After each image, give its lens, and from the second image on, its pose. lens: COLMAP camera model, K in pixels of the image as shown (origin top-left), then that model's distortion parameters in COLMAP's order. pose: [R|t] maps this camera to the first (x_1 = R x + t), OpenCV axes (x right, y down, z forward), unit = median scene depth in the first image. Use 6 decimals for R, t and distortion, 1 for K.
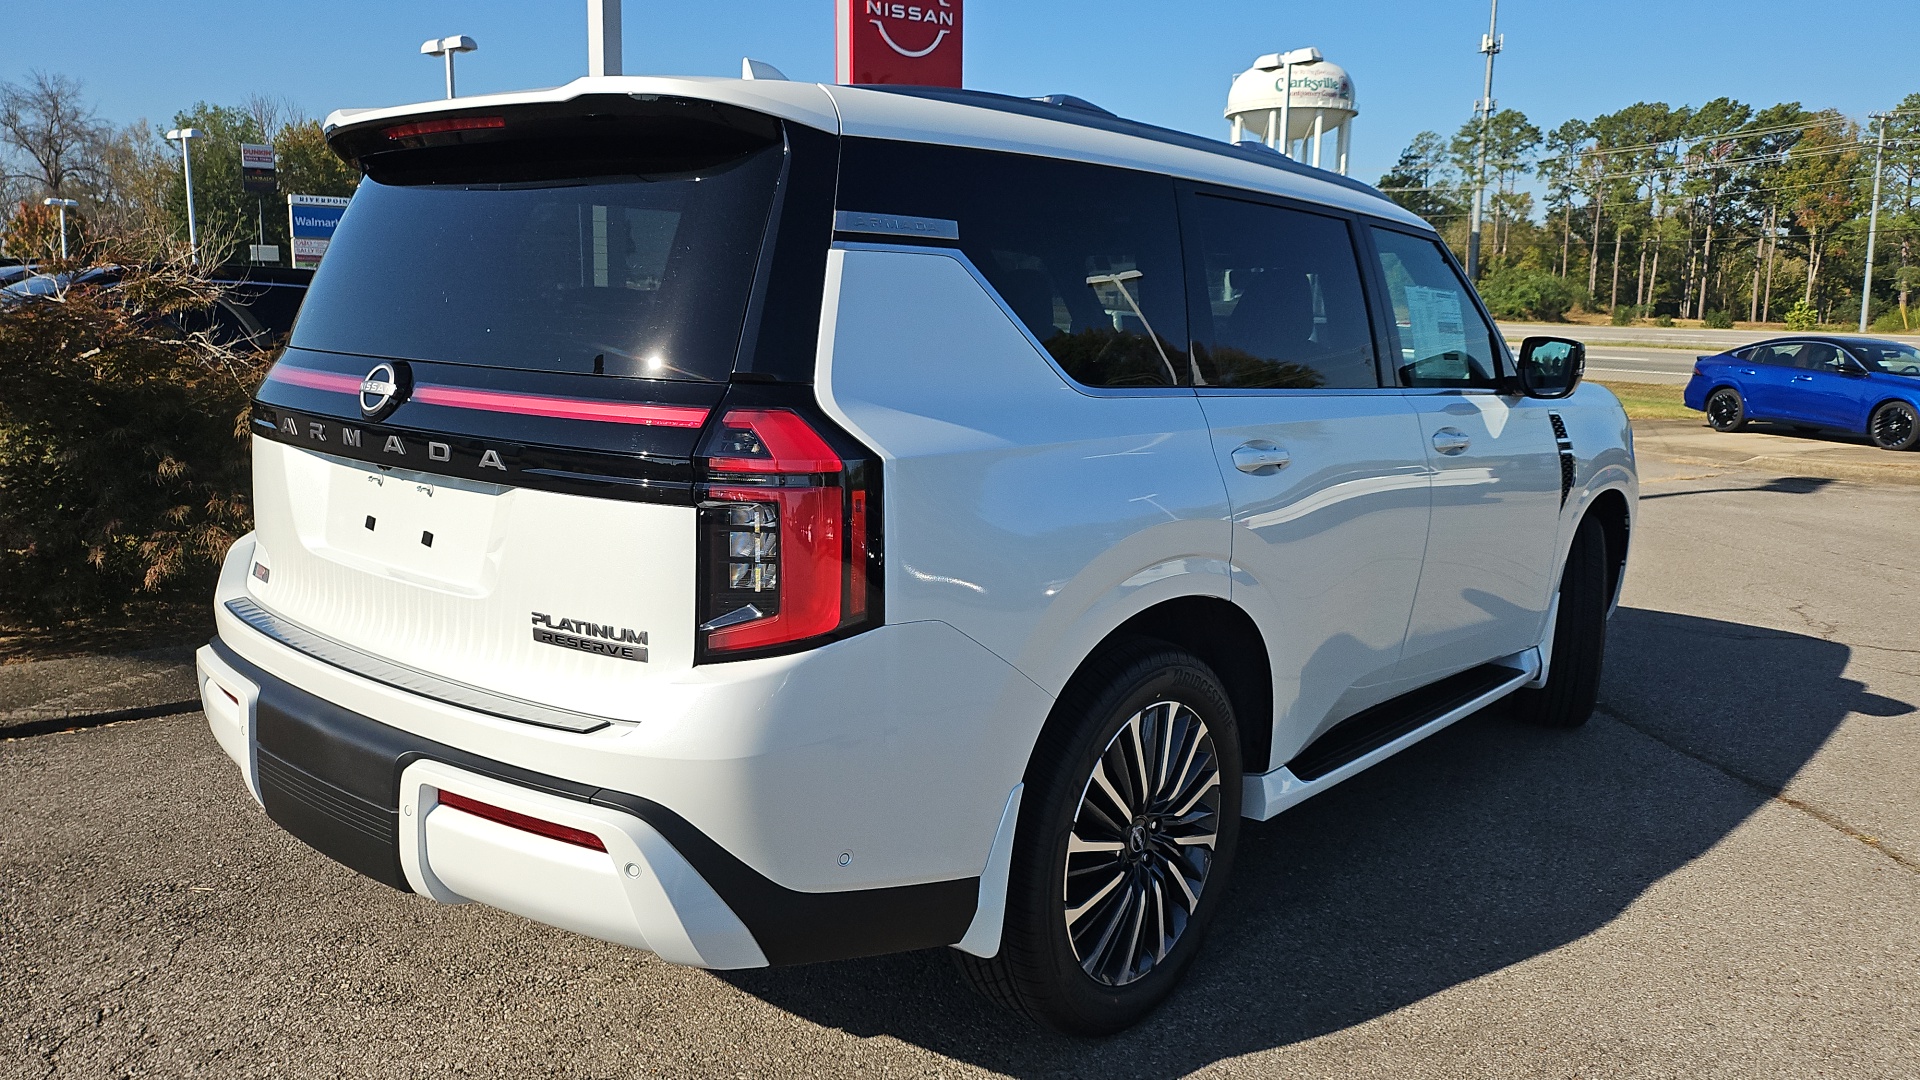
lens RADIAL K [[1361.8, 0, 960.0], [0, 1361.8, 540.0], [0, 0, 1]] dist [0.061790, -0.066418]
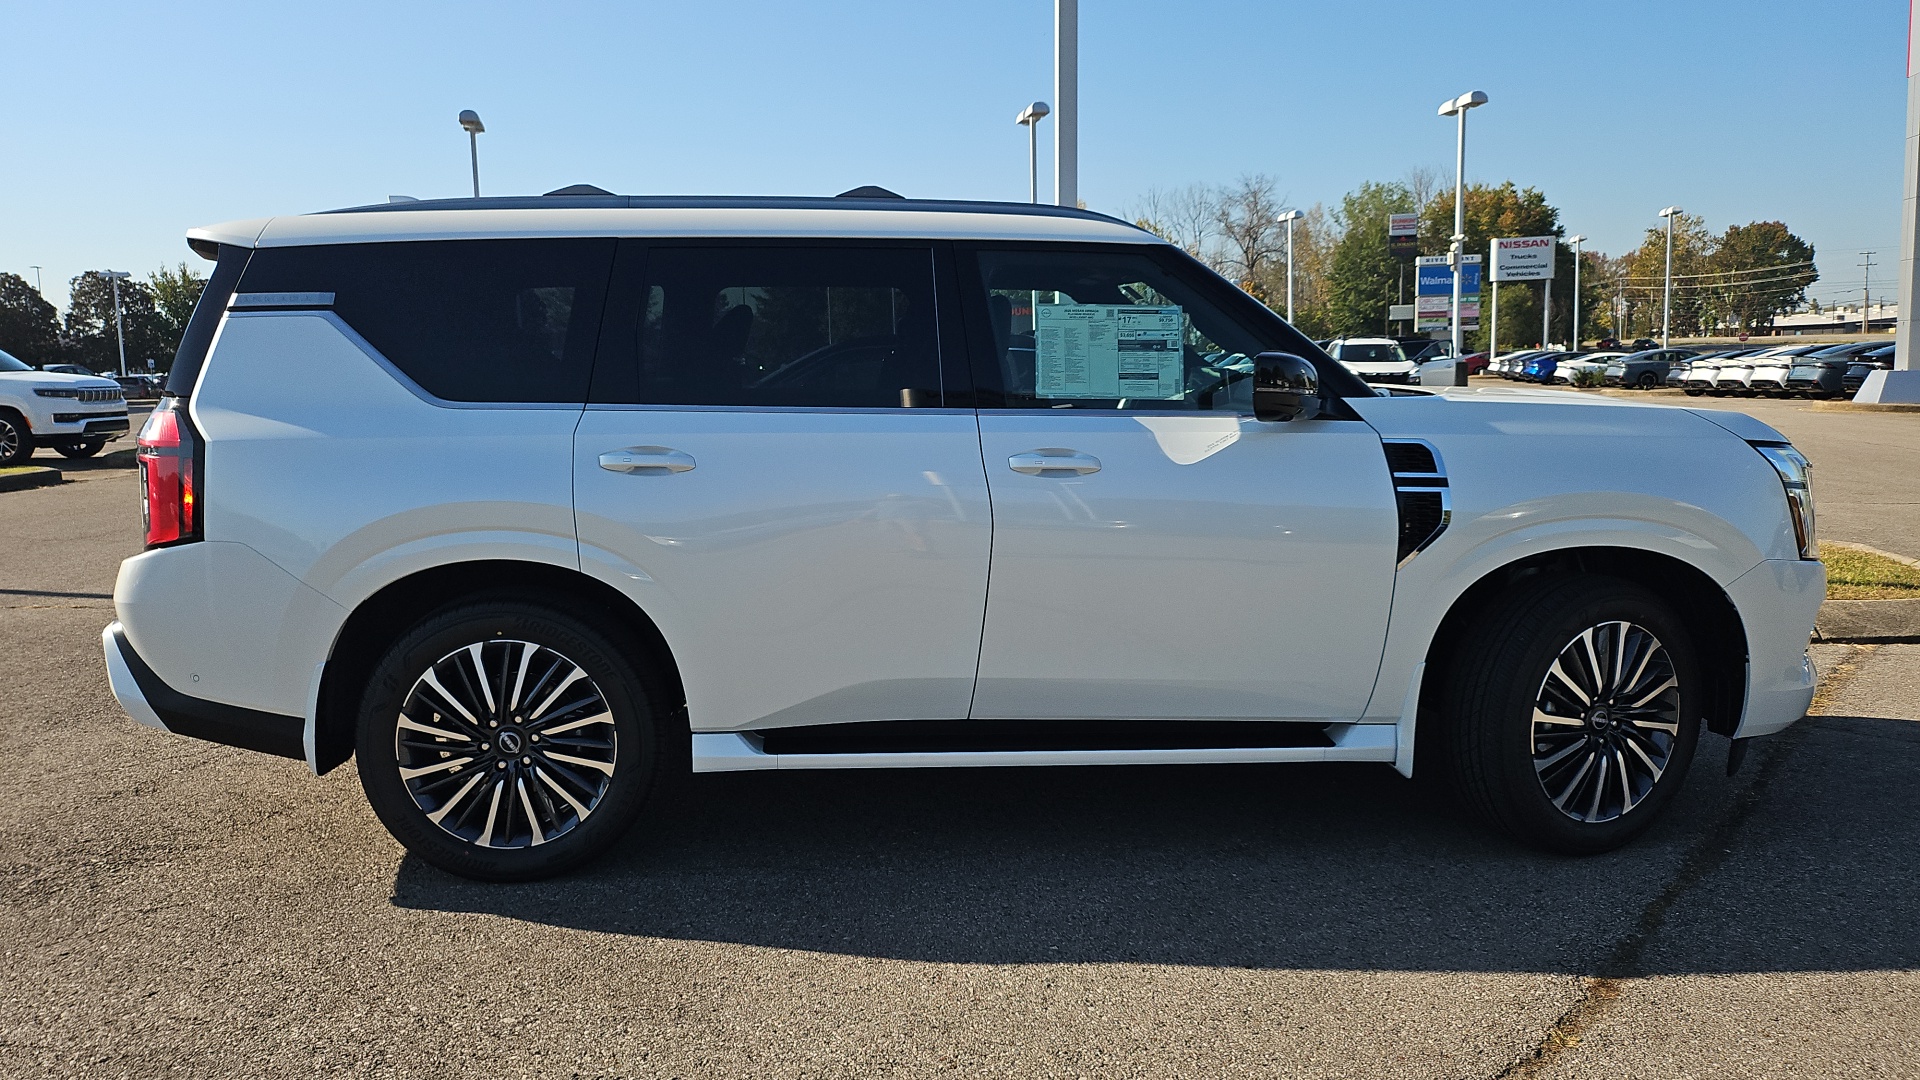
lens RADIAL K [[1365.9, 0, 960.0], [0, 1365.9, 540.0], [0, 0, 1]] dist [0.004011, 0.106819]
pose [[0.682605, 0.063125, -0.728056, 0.829526], [-0.089201, 0.996010, 0.002726, -0.011575], [0.725323, 0.063082, 0.685512, 0.237663]]
